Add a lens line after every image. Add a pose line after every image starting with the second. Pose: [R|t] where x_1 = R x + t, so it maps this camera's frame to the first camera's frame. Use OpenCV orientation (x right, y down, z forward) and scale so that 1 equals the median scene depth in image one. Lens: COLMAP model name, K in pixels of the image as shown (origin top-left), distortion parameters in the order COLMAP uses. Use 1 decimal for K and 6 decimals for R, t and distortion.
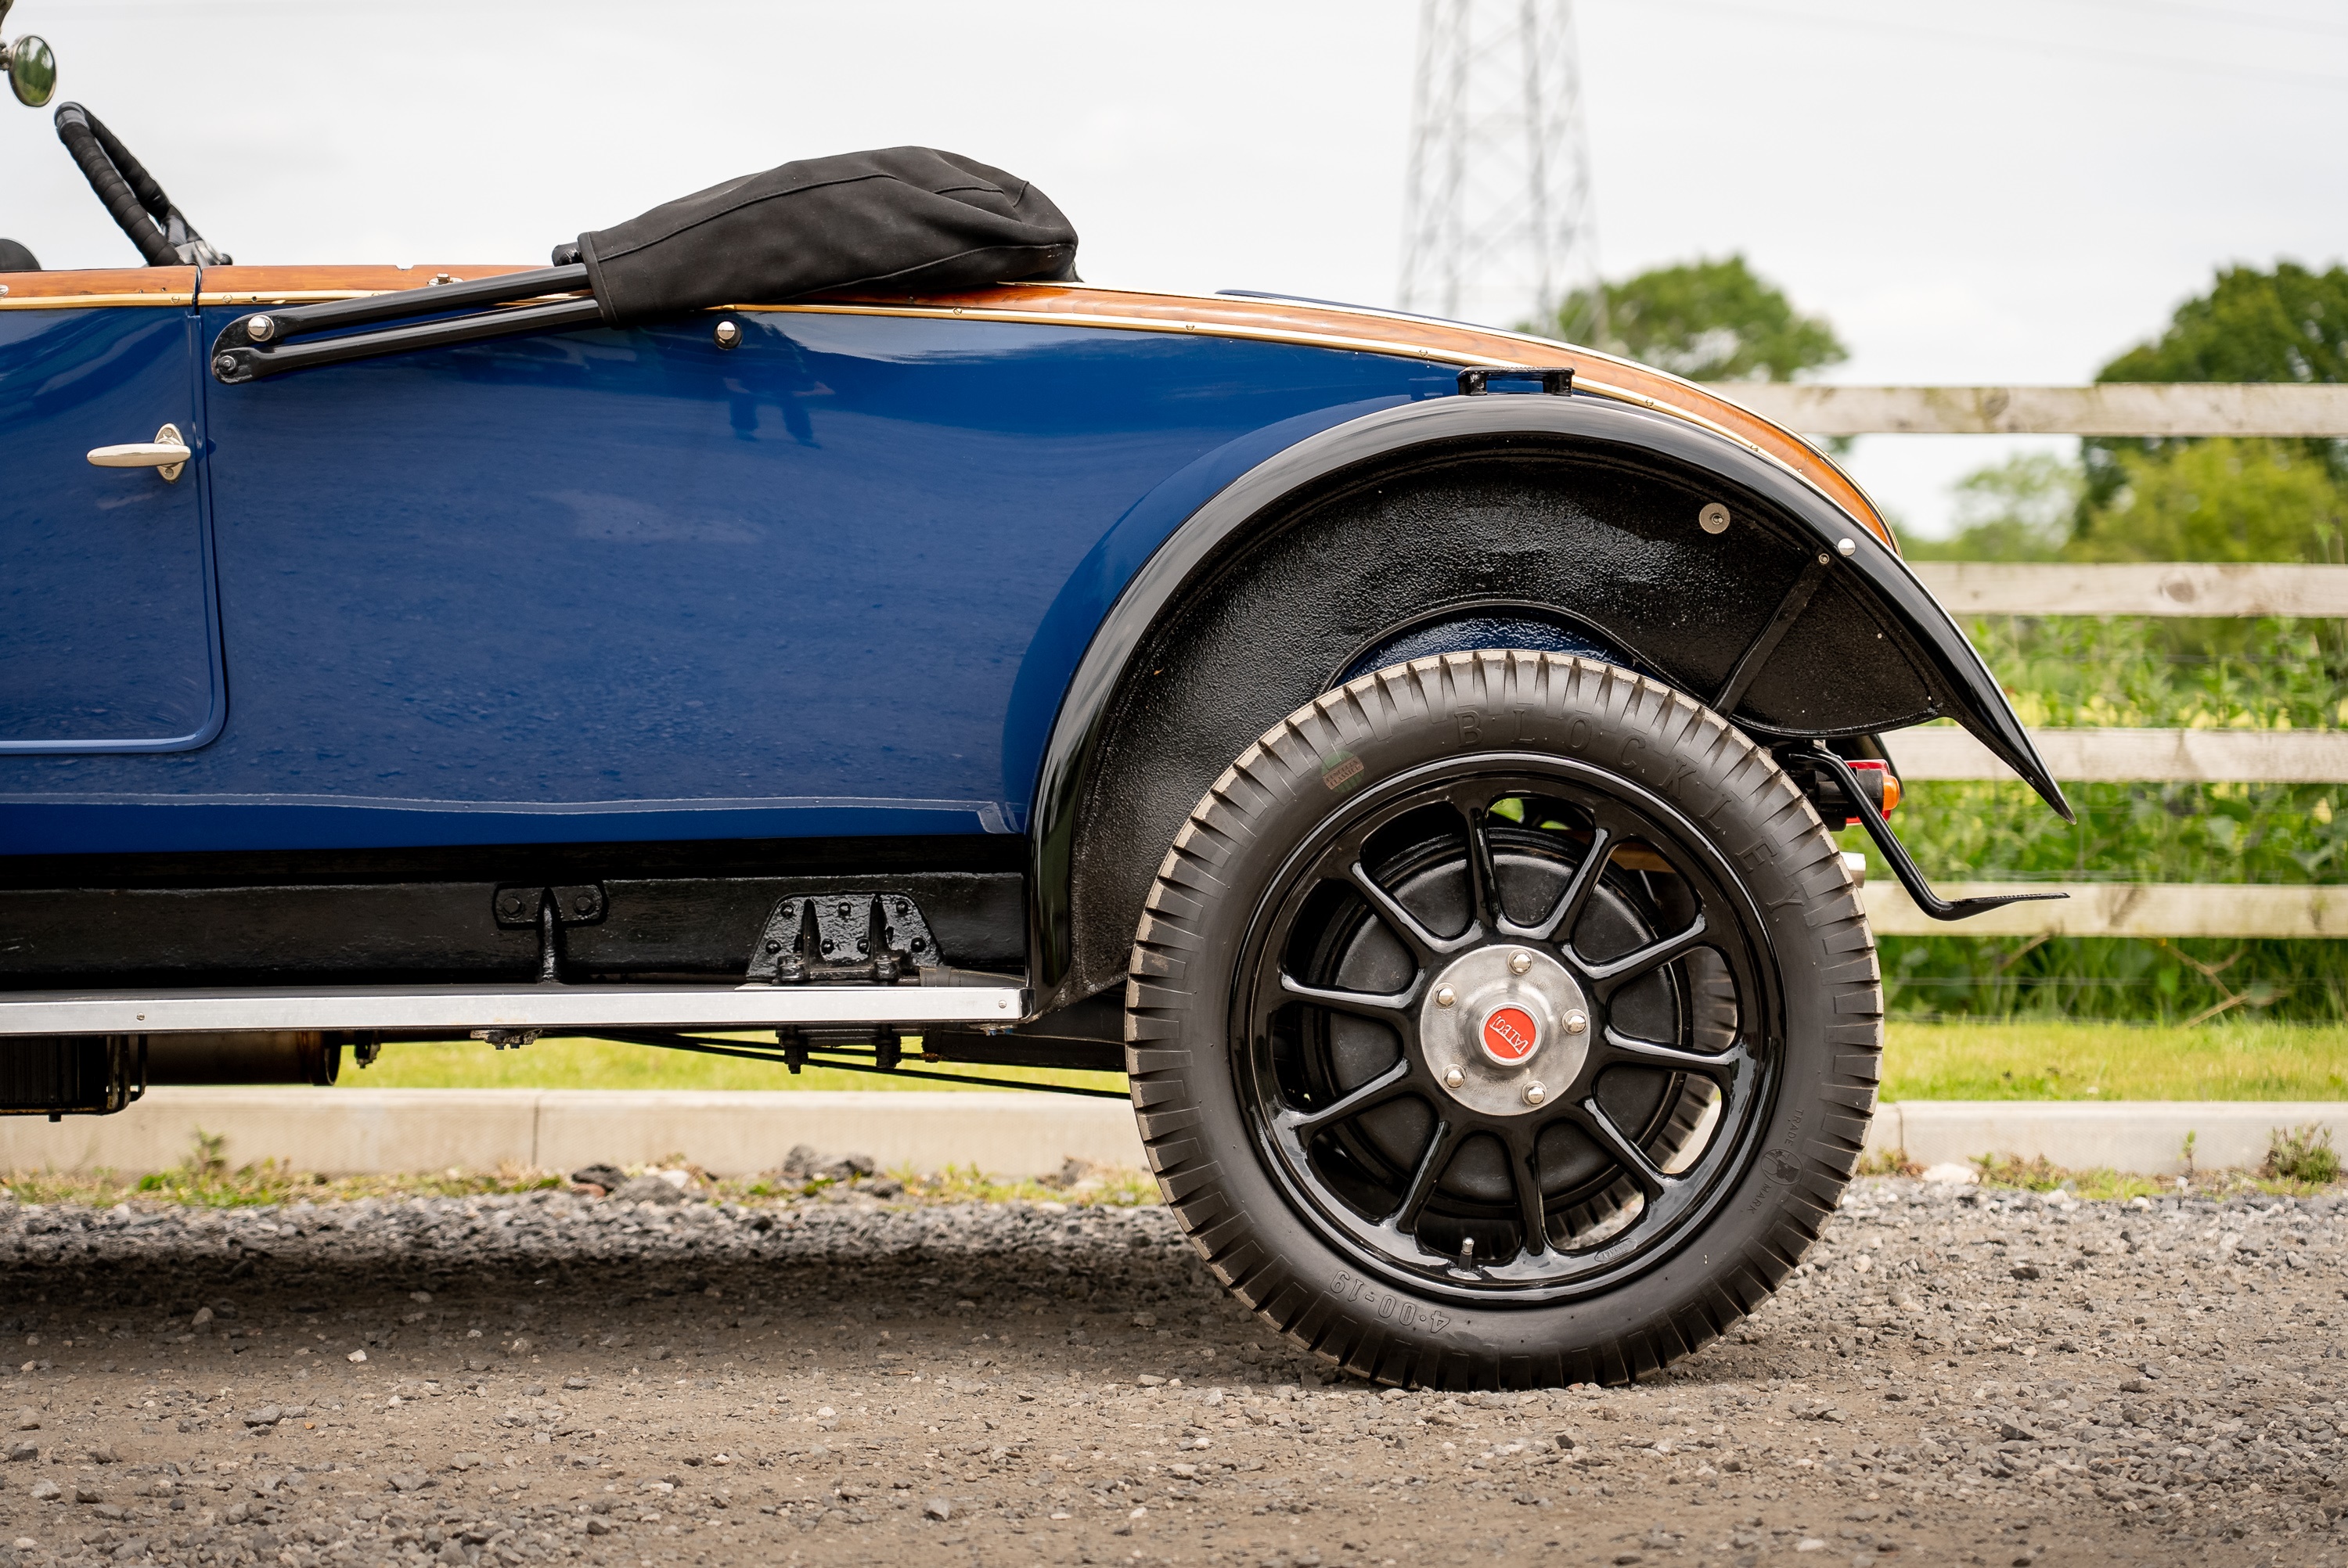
lens RADIAL K [[3694.4, 0, 1170.1], [0, 3694.4, 737.8], [0, 0, 1]] dist [-0.013801, -0.023391]
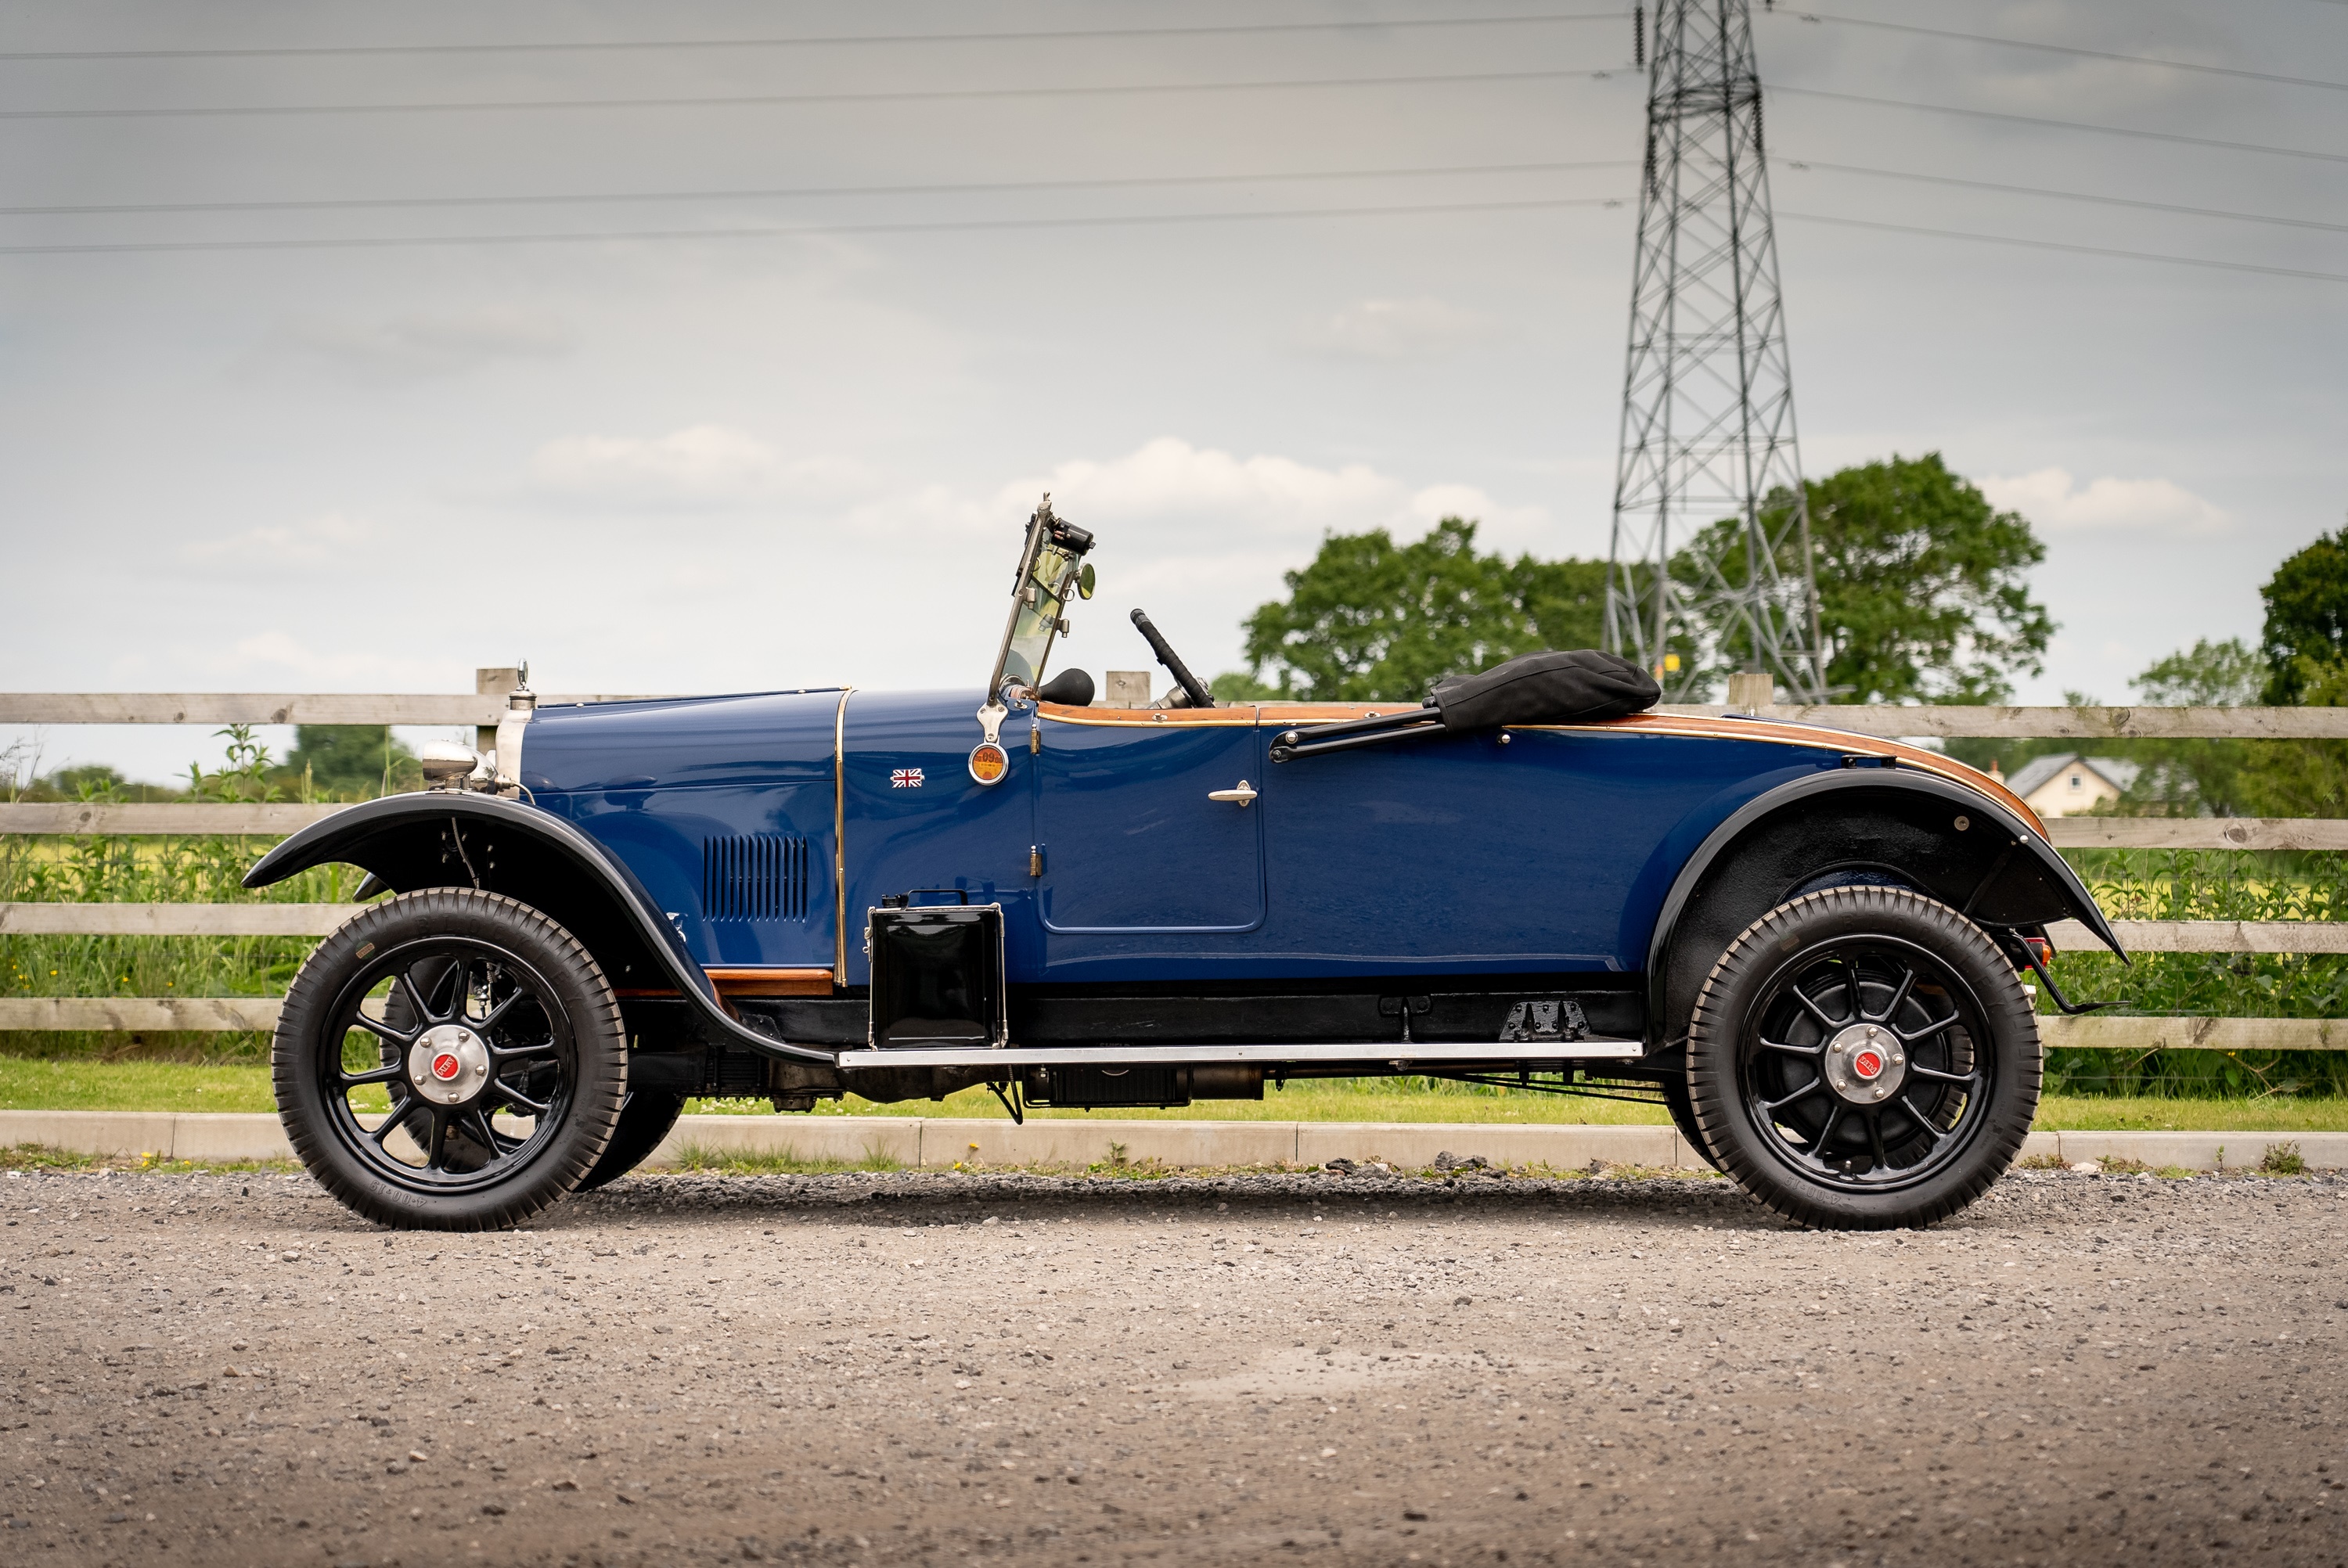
lens RADIAL K [[4068.7, 0, 1174.0], [0, 4068.7, 784.0], [0, 0, 1]] dist [-0.008205, 0.020876]
pose [[0.999555, 0.001213, -0.029796, -0.237870], [-0.002187, 0.999463, -0.032681, -0.004914], [0.029740, 0.032732, 0.999022, -1.363248]]
